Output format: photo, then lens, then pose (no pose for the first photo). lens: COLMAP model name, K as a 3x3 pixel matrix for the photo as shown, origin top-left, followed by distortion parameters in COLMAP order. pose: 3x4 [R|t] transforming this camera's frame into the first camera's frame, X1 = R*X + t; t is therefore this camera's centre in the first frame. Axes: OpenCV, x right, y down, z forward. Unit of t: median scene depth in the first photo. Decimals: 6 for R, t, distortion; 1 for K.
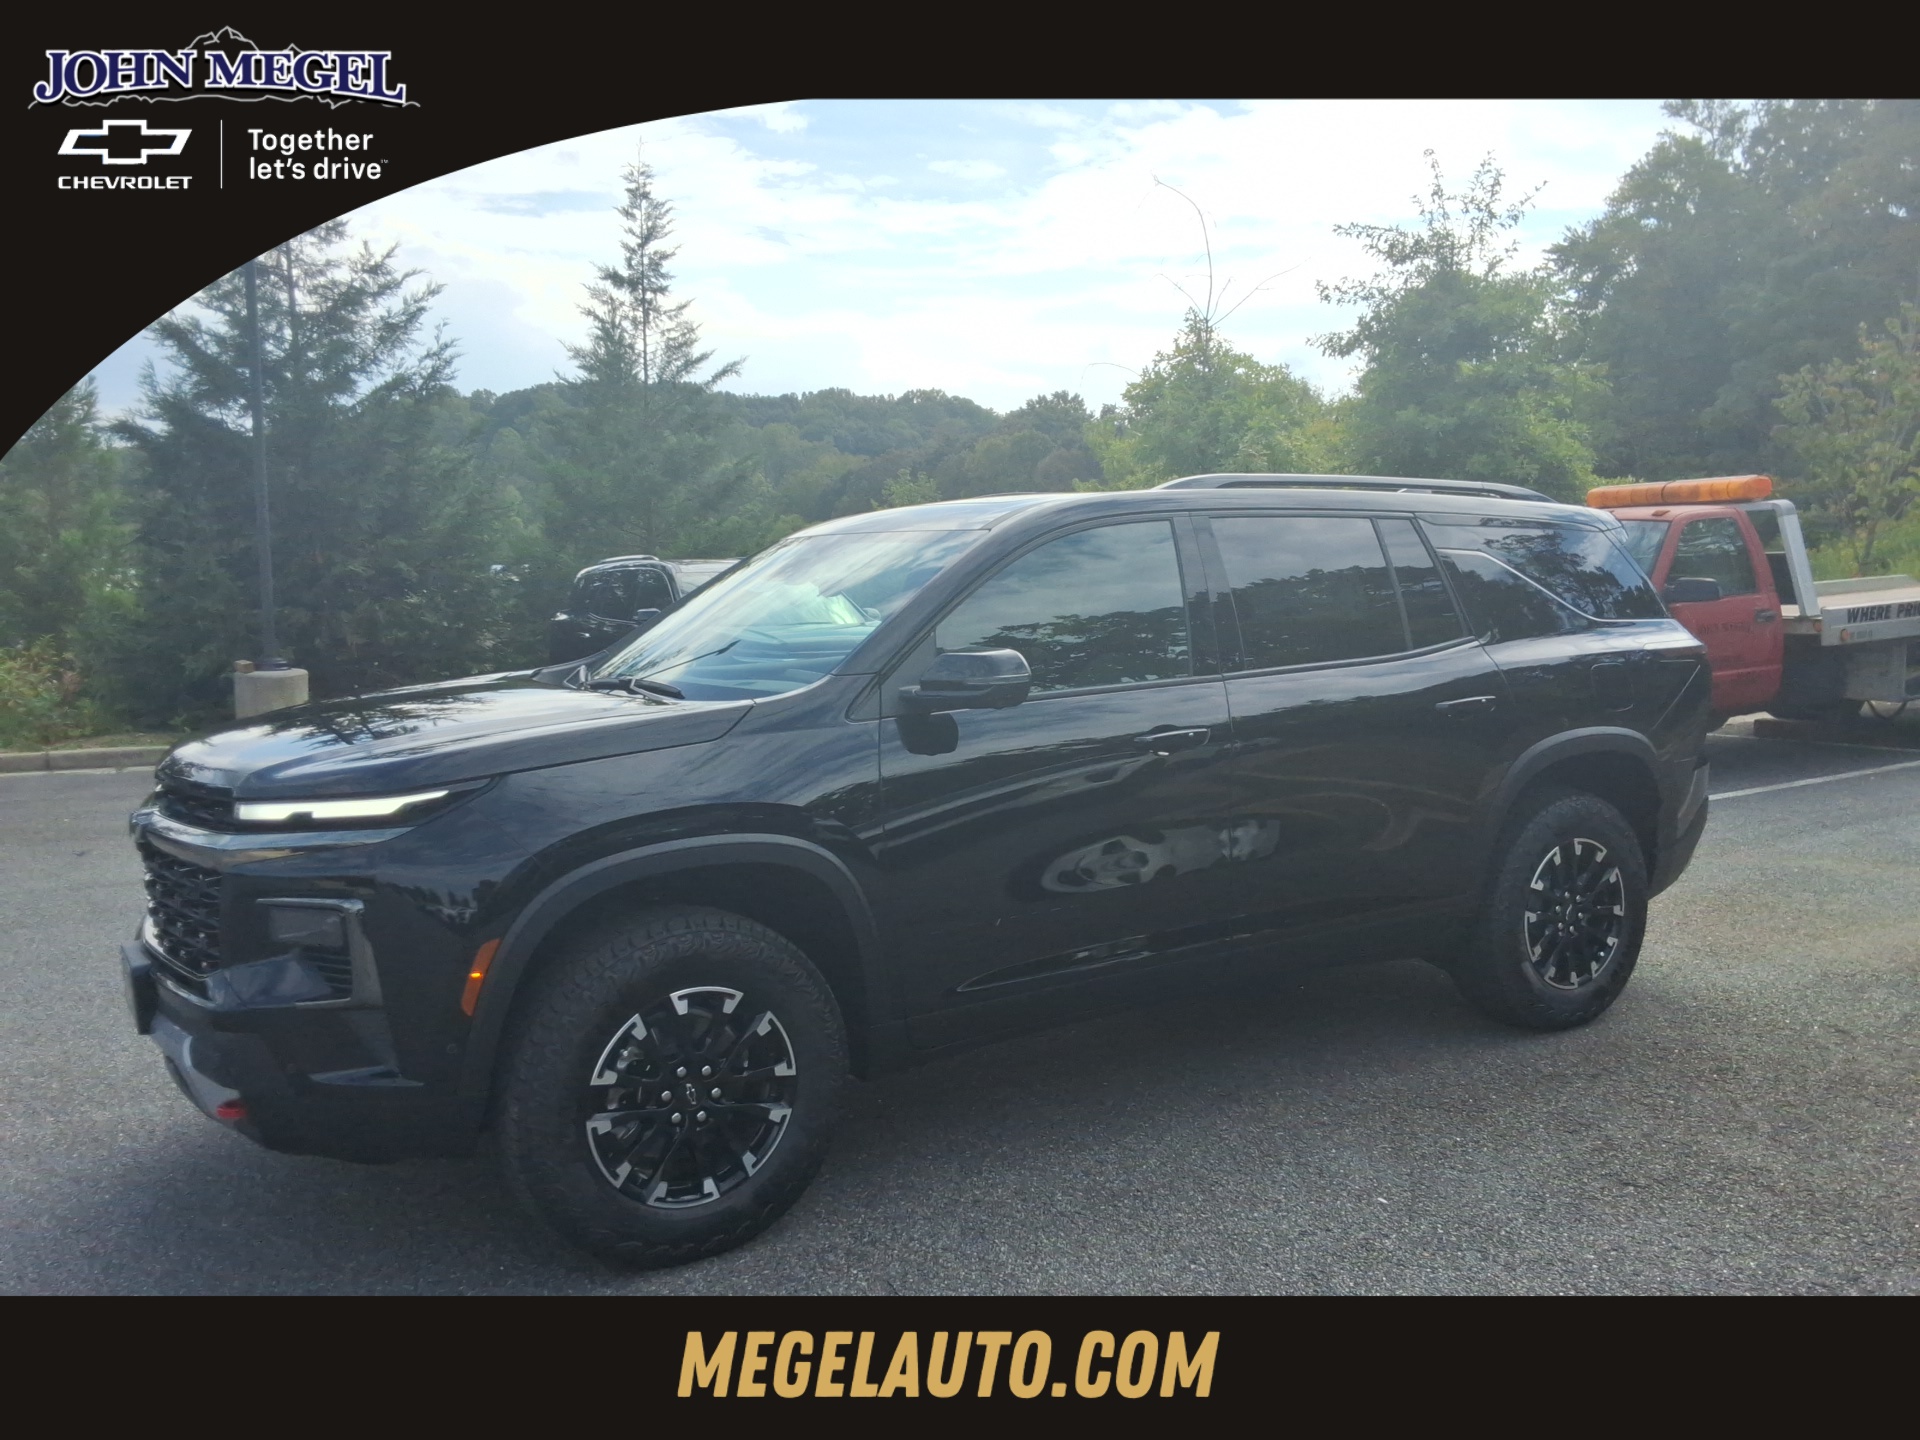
lens RADIAL K [[1566.4, 0, 995.2], [0, 1566.4, 736.2], [0, 0, 1]] dist [0.140249, -0.262847]
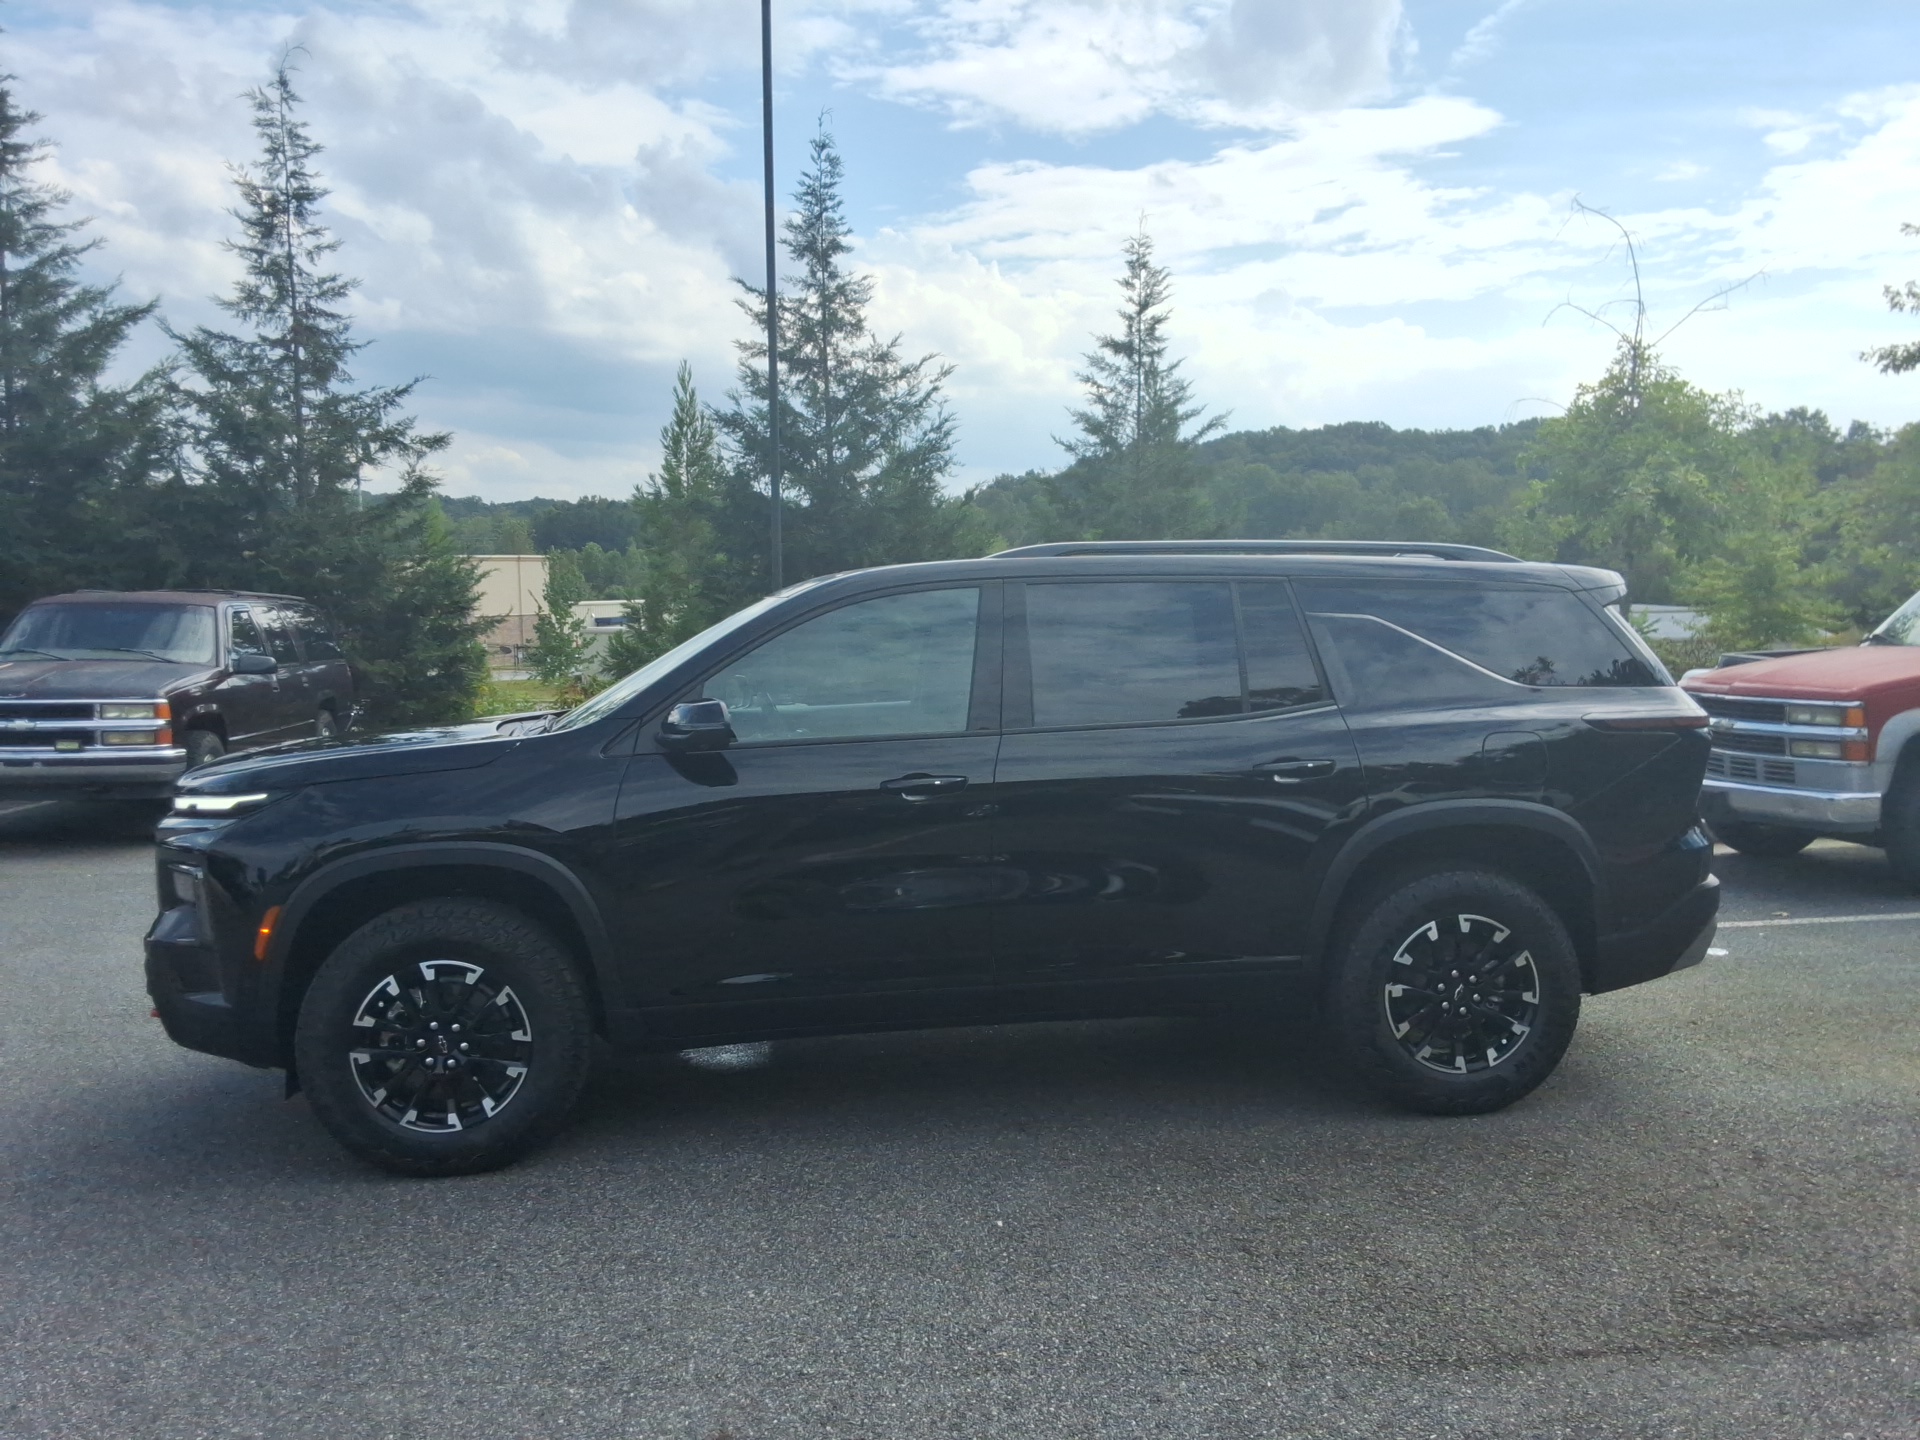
lens RADIAL K [[1597.0, 0, 1000.5], [0, 1597.0, 723.5], [0, 0, 1]] dist [0.150305, -0.278005]
pose [[0.904387, 0.031052, -0.425582, 0.514645], [-0.045903, 0.998641, -0.024681, -0.013513], [0.424237, 0.041857, 0.904583, -0.001310]]
